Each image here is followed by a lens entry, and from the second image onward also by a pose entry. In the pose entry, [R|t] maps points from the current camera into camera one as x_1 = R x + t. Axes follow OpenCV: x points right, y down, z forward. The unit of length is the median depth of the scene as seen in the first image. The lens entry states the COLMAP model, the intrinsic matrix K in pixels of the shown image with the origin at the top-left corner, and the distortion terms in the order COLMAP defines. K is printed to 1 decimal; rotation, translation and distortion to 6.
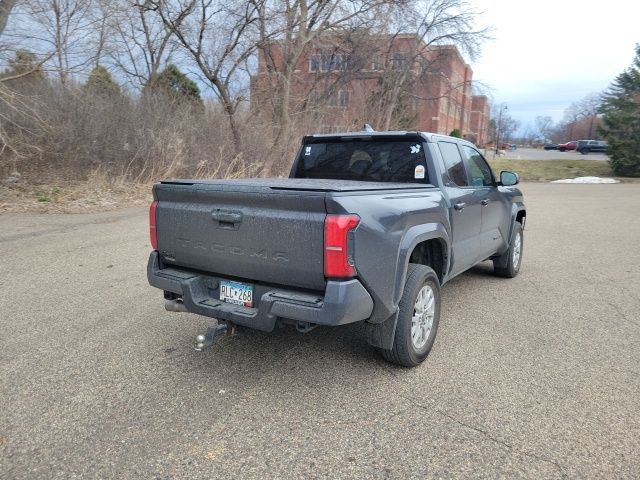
lens RADIAL K [[476.1, 0, 326.3], [0, 476.1, 228.1], [0, 0, 1]] dist [0.050895, -0.028460]
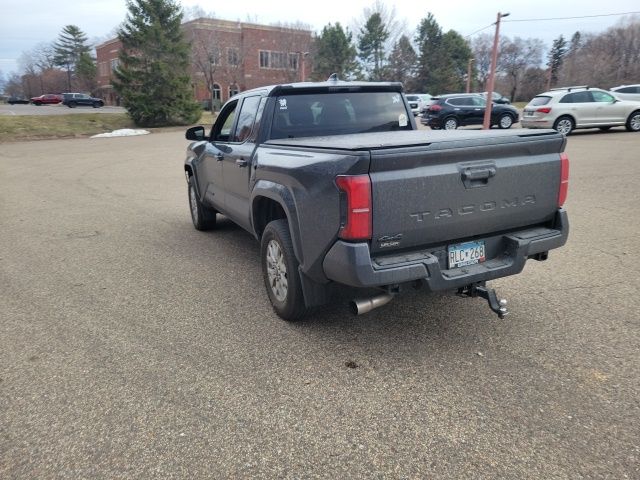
lens RADIAL K [[476.1, 0, 326.3], [0, 476.1, 228.1], [0, 0, 1]] dist [0.050895, -0.028460]
pose [[0.539233, -0.235646, 0.808517, -0.787237], [0.160526, 0.971213, 0.176003, -0.091157], [-0.826716, 0.034881, 0.561537, 0.496388]]
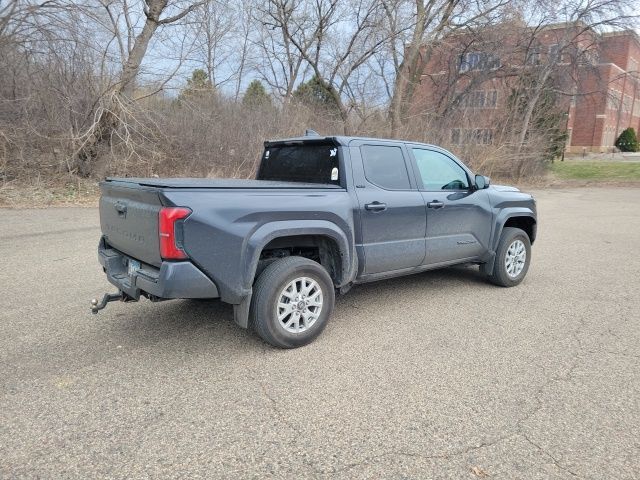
lens RADIAL K [[474.5, 0, 325.4], [0, 474.5, 239.9], [0, 0, 1]] dist [0.050588, -0.029560]
pose [[0.949960, 0.049278, -0.308461, 0.472628], [-0.044284, 0.998750, 0.023174, 0.005866], [0.309218, -0.008354, 0.950955, -0.018527]]
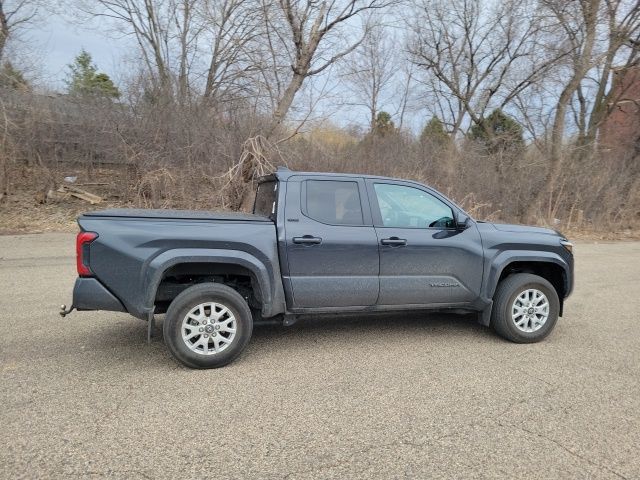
lens RADIAL K [[474.5, 0, 327.8], [0, 474.5, 235.9], [0, 0, 1]] dist [0.042464, -0.010635]
pose [[0.756049, 0.057020, -0.652026, 0.942712], [-0.101493, 0.994362, -0.030729, -0.028117], [0.646598, 0.089409, 0.757573, 0.225888]]
